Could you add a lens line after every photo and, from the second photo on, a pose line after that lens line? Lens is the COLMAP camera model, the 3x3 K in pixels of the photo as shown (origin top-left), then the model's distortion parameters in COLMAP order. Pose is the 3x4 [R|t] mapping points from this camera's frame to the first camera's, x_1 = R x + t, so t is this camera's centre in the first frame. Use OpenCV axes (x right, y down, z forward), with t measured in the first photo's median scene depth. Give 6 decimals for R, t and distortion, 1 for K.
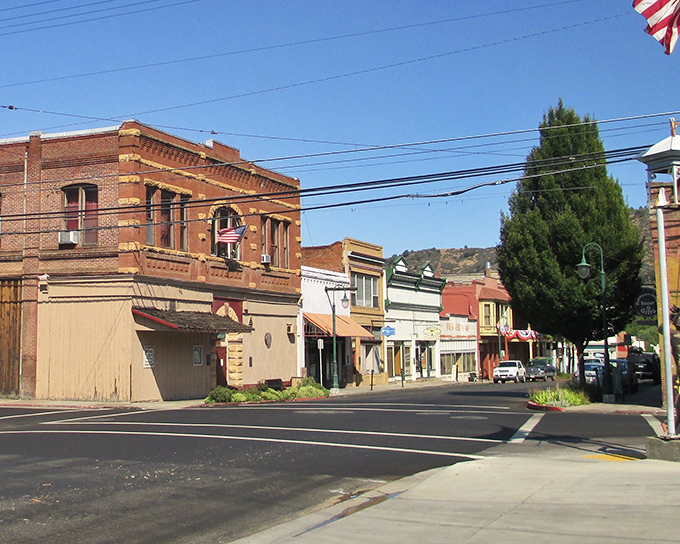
lens RADIAL K [[856.8, 0, 340.0], [0, 856.8, 272.0], [0, 0, 1]] dist [-0.104438, 0.009352]
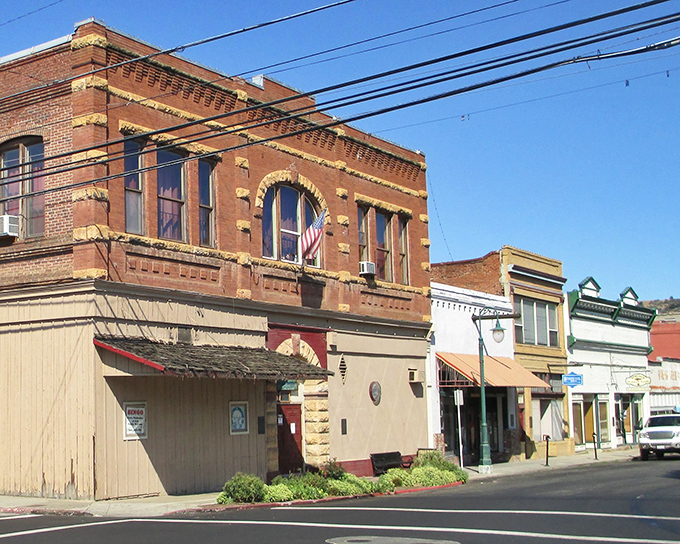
lens RADIAL K [[799.7, 0, 340.0], [0, 799.7, 360.3], [0, 0, 1]] dist [-0.050668, 0.000580]
pose [[0.968978, -0.027625, -0.245600, 0.041809], [0.034239, 0.999156, 0.022700, 0.041646], [0.244765, -0.030404, 0.969106, 0.419583]]
